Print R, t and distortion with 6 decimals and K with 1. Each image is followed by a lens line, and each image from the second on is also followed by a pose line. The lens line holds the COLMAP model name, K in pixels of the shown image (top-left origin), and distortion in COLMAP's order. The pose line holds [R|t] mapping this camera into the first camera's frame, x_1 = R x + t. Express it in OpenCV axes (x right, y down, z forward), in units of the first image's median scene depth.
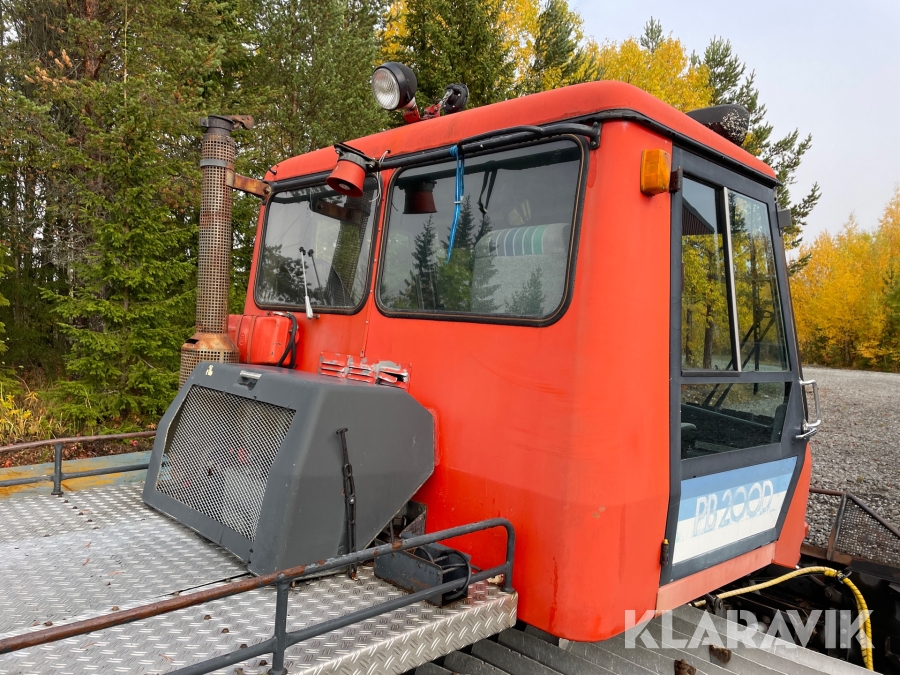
lens RADIAL K [[659.6, 0, 450.0], [0, 659.6, 337.5], [0, 0, 1]] dist [-0.002353, -0.003161]
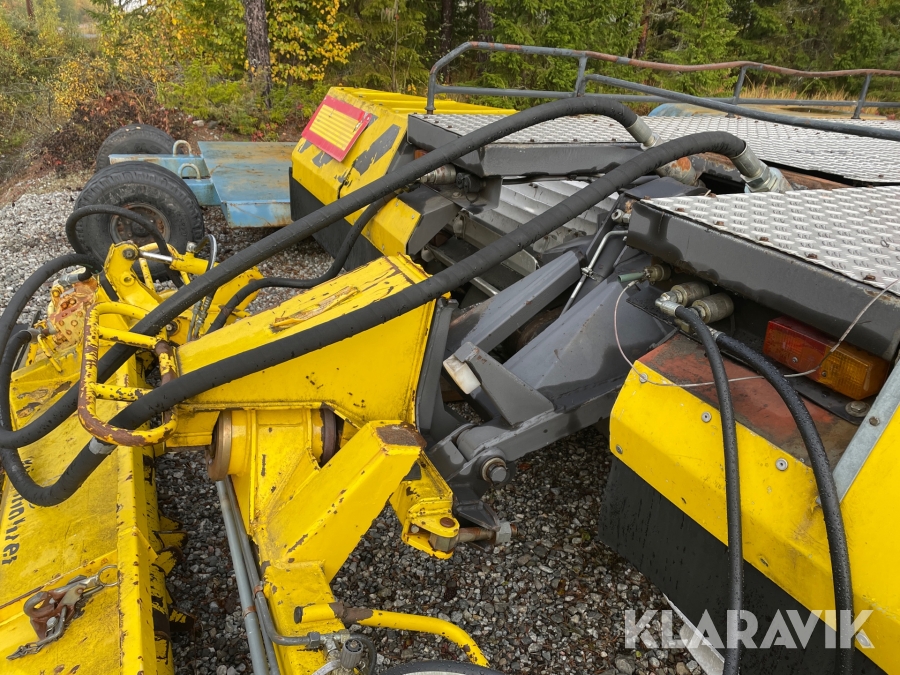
lens RADIAL K [[651.6, 0, 448.2], [0, 651.6, 331.5], [0, 0, 1]] dist [0.081600, -0.100678]
pose [[0.943977, 0.153879, -0.291940, -0.259135], [-0.032631, 0.923823, 0.381427, 0.047065], [0.328395, -0.350531, 0.877089, -0.128554]]
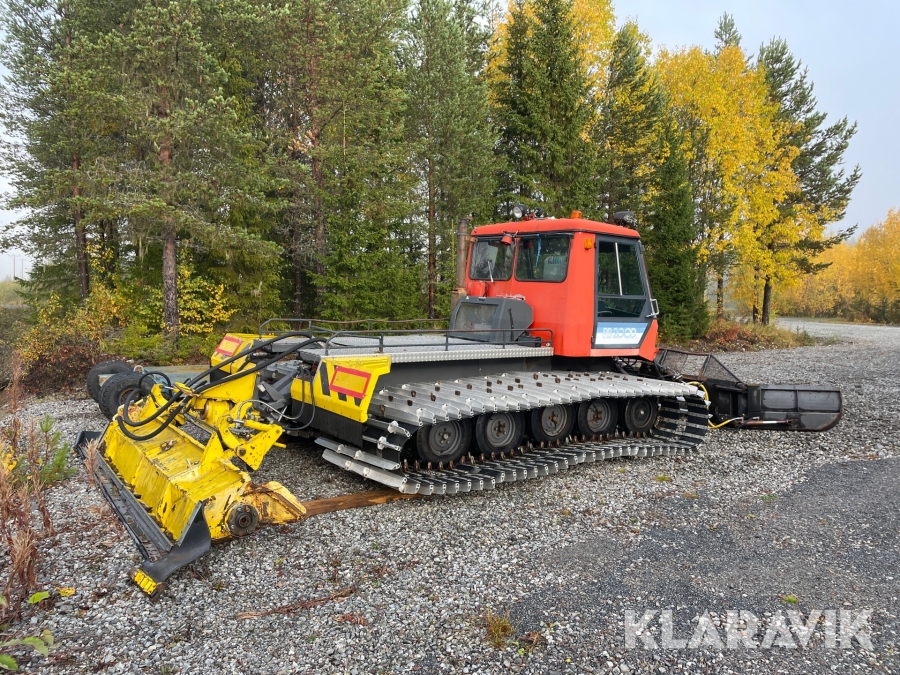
lens RADIAL K [[651.6, 0, 448.2], [0, 651.6, 331.5], [0, 0, 1]] dist [0.081600, -0.100678]
pose [[0.989442, -0.004371, -0.144863, 0.009033], [0.009844, 0.999264, 0.037084, 0.027946], [0.144594, -0.038118, 0.988757, -0.678733]]
